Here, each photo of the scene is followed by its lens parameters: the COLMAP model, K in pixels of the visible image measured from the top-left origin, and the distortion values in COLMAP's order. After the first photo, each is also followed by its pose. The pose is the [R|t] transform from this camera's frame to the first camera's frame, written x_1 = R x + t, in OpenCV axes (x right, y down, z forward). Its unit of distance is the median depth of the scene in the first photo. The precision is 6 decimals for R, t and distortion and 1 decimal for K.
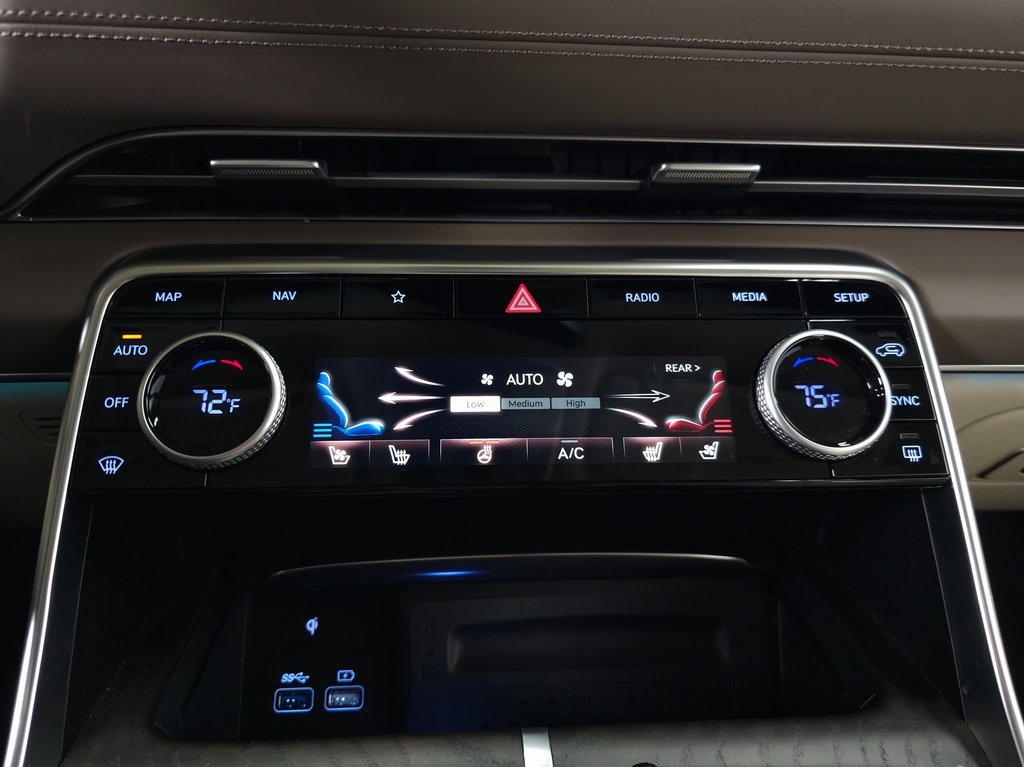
lens RADIAL K [[708.6, 0, 512.0], [0, 708.6, 383.5], [0, 0, 1]] dist [0.035906, -0.063887]
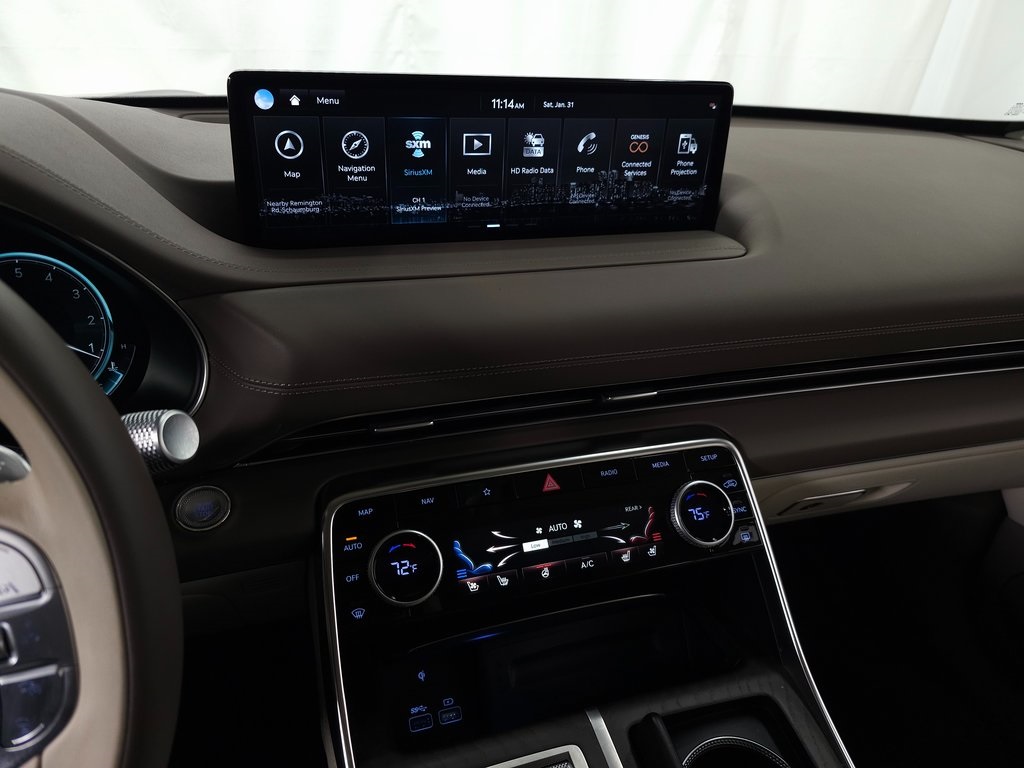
lens RADIAL K [[706.3, 0, 508.4], [0, 706.3, 379.6], [0, 0, 1]] dist [0.051799, -0.070592]
pose [[0.971037, -0.100439, 0.216793, -0.481940], [0.097887, 0.994943, 0.022506, -0.455626], [-0.217957, -0.000632, 0.975958, -0.819942]]
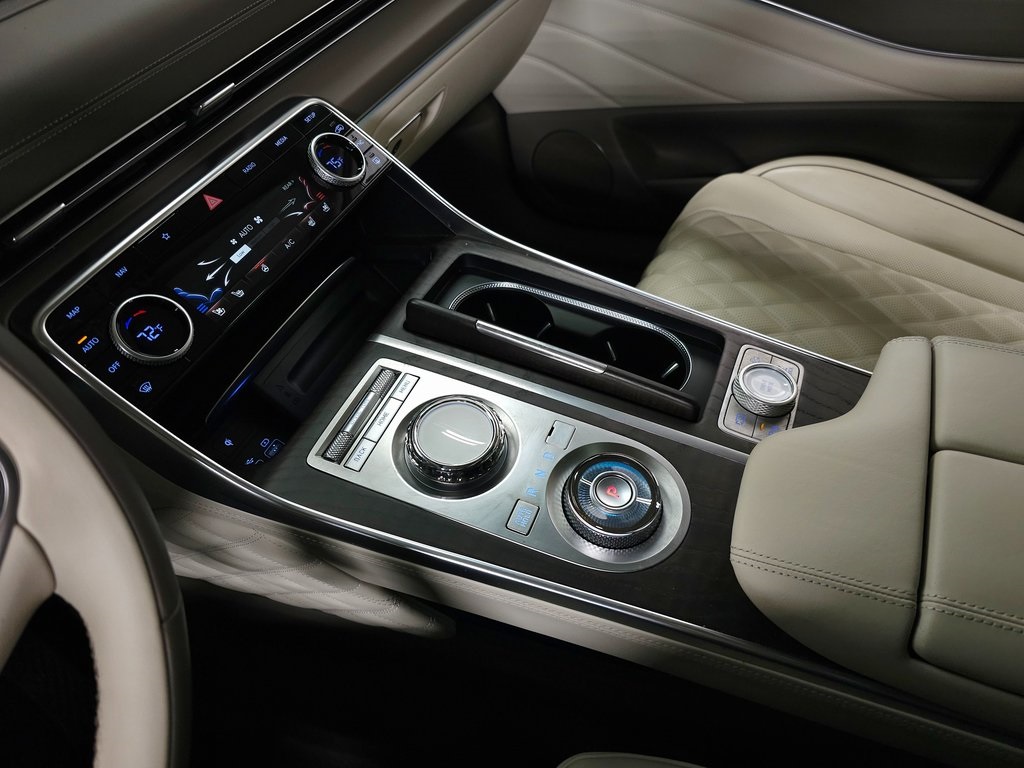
lens RADIAL K [[706.3, 0, 508.4], [0, 706.3, 379.6], [0, 0, 1]] dist [0.051799, -0.070592]
pose [[0.451559, -0.696136, 0.558112, -1.065445], [0.564809, 0.707255, 0.425184, -0.144683], [-0.690714, 0.123231, 0.712551, -0.900076]]
